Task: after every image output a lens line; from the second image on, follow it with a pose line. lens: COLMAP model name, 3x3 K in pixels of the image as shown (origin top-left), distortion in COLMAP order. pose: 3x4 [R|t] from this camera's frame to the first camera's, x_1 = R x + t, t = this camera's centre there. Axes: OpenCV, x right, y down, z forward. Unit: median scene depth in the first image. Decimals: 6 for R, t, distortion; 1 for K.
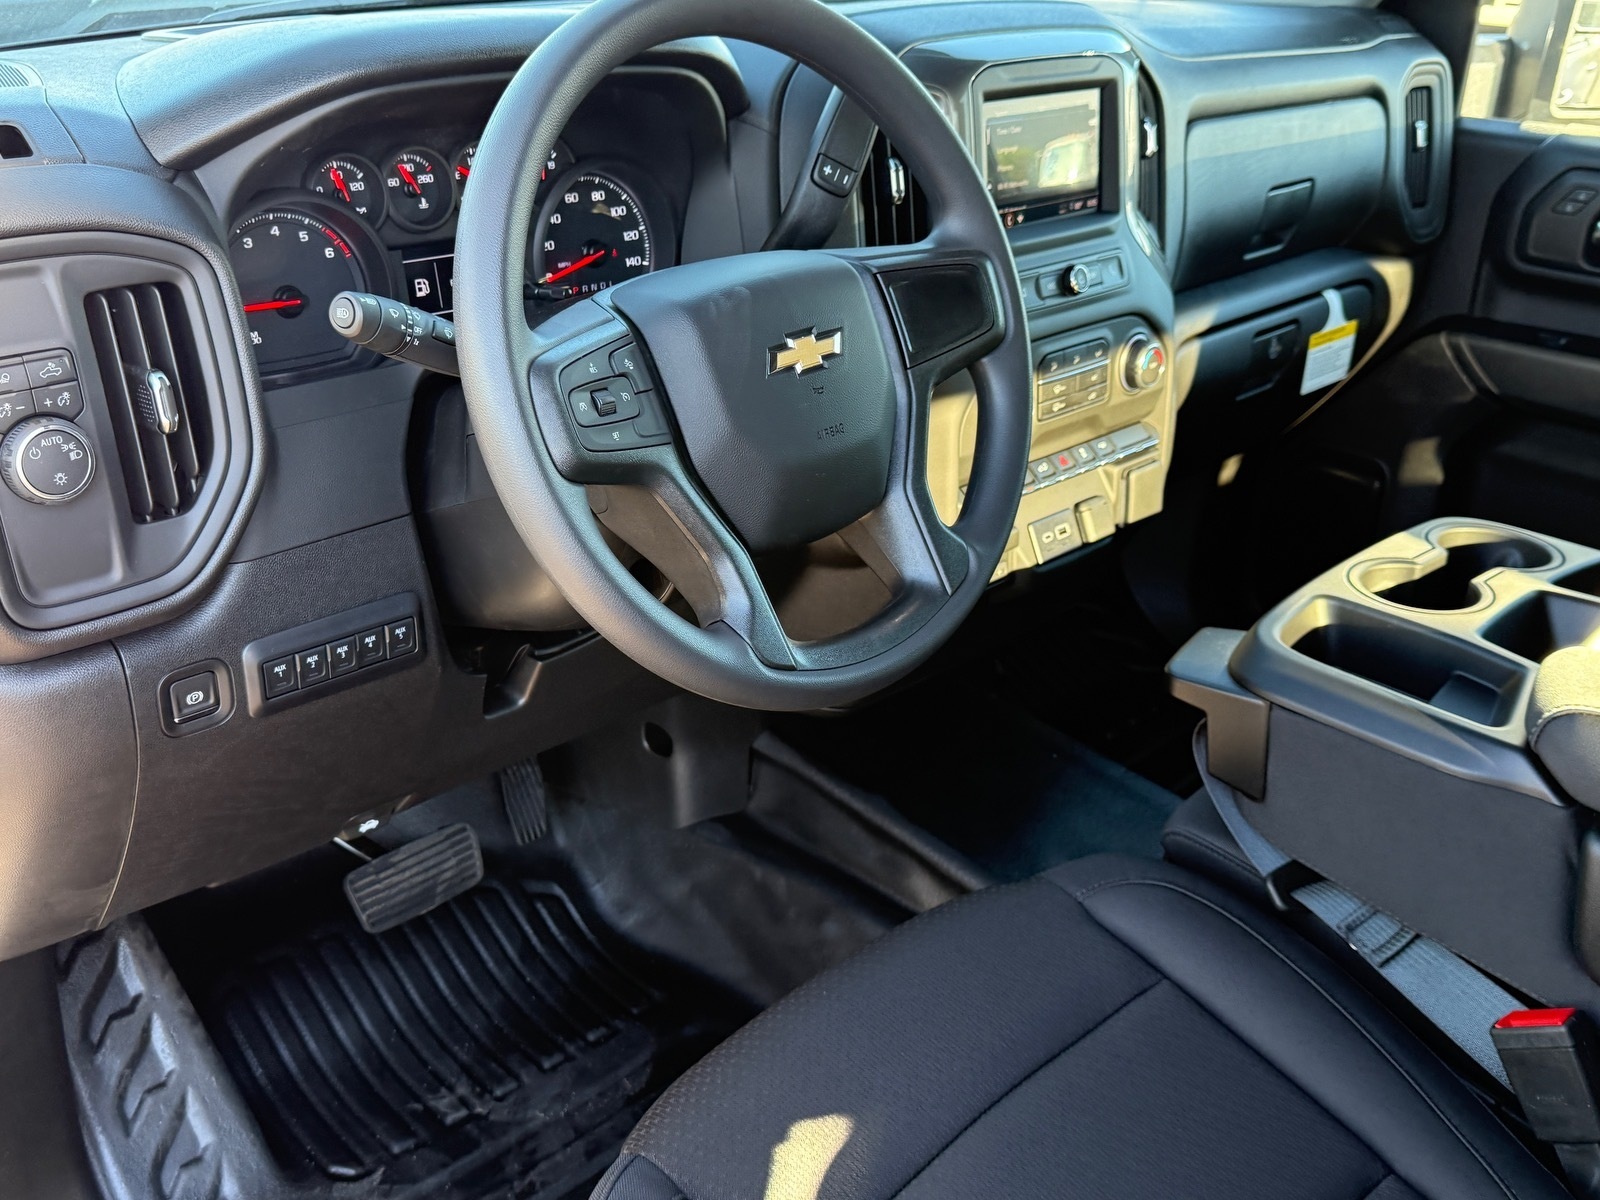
lens RADIAL K [[1525.7, 0, 800.0], [0, 1525.7, 600.0], [0, 0, 1]] dist [0.208704, -0.579111]
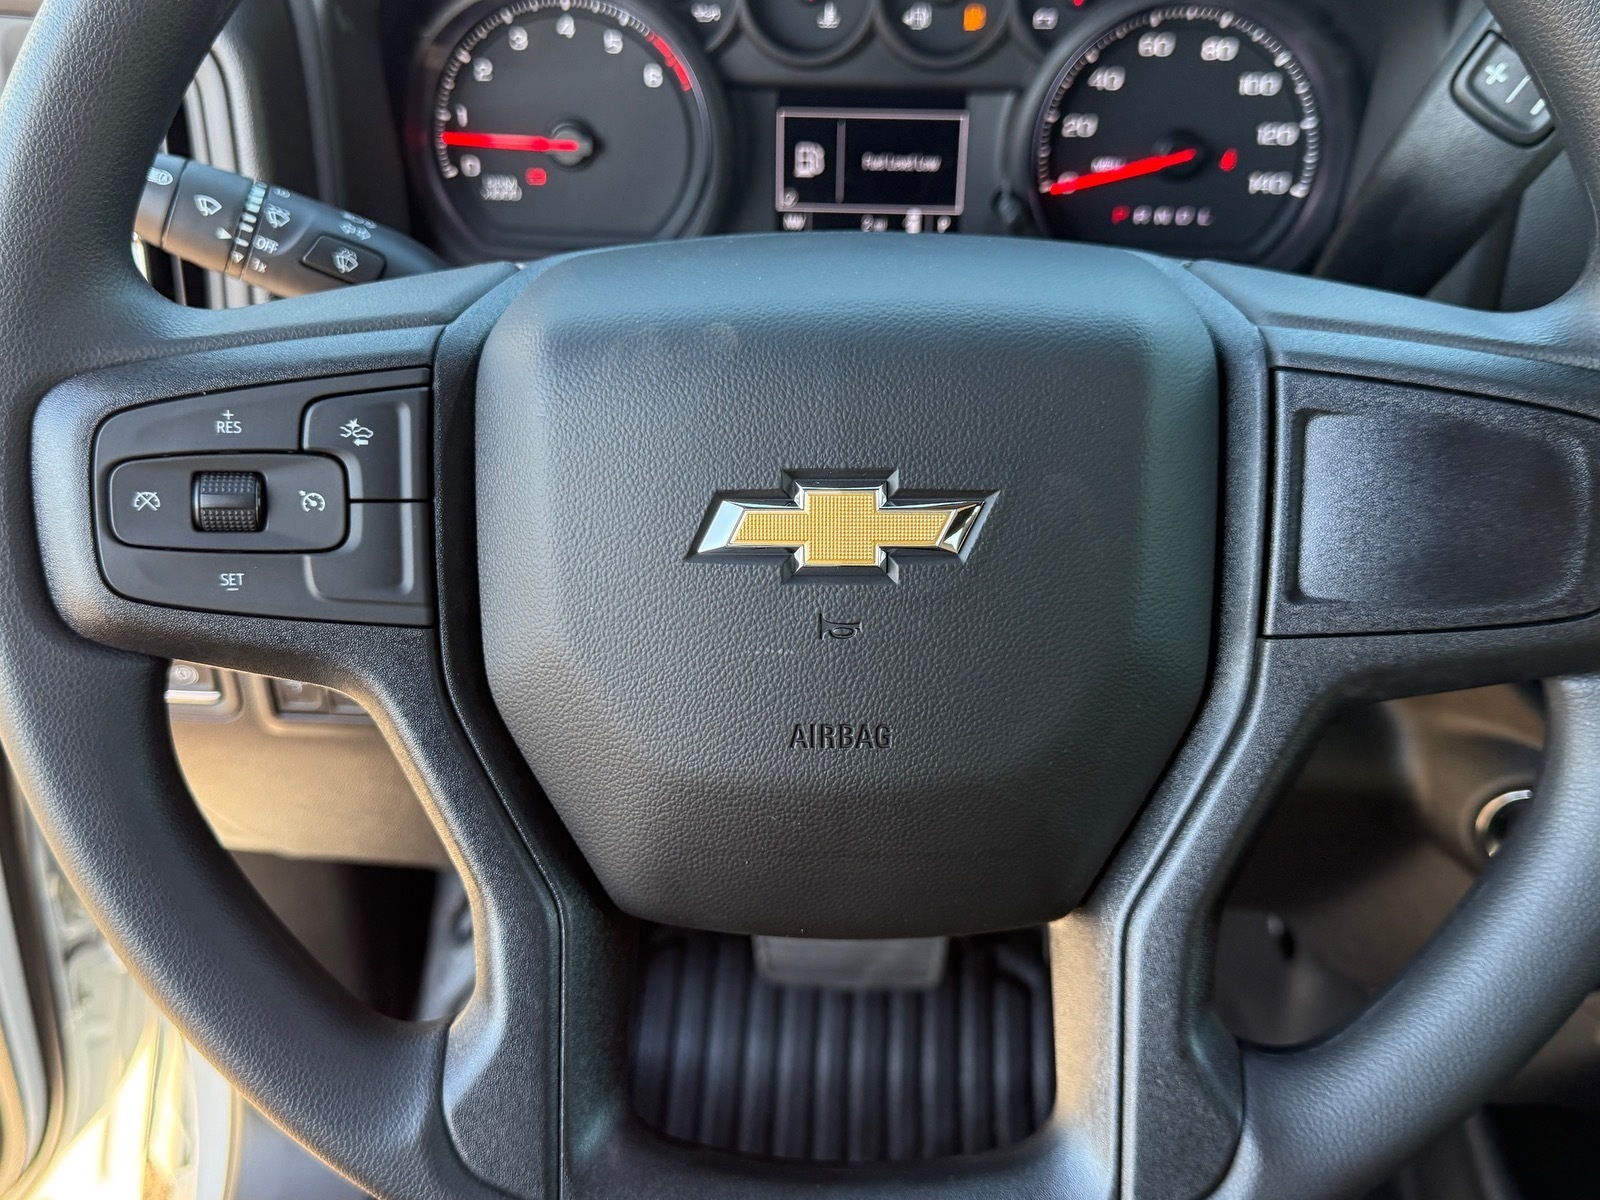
lens RADIAL K [[1525.7, 0, 800.0], [0, 1525.7, 600.0], [0, 0, 1]] dist [0.208704, -0.579111]
pose [[0.661825, 0.384881, -0.643315, 0.163305], [-0.299730, 0.922423, 0.243512, -0.150572], [0.687132, 0.031658, 0.725843, 0.450658]]
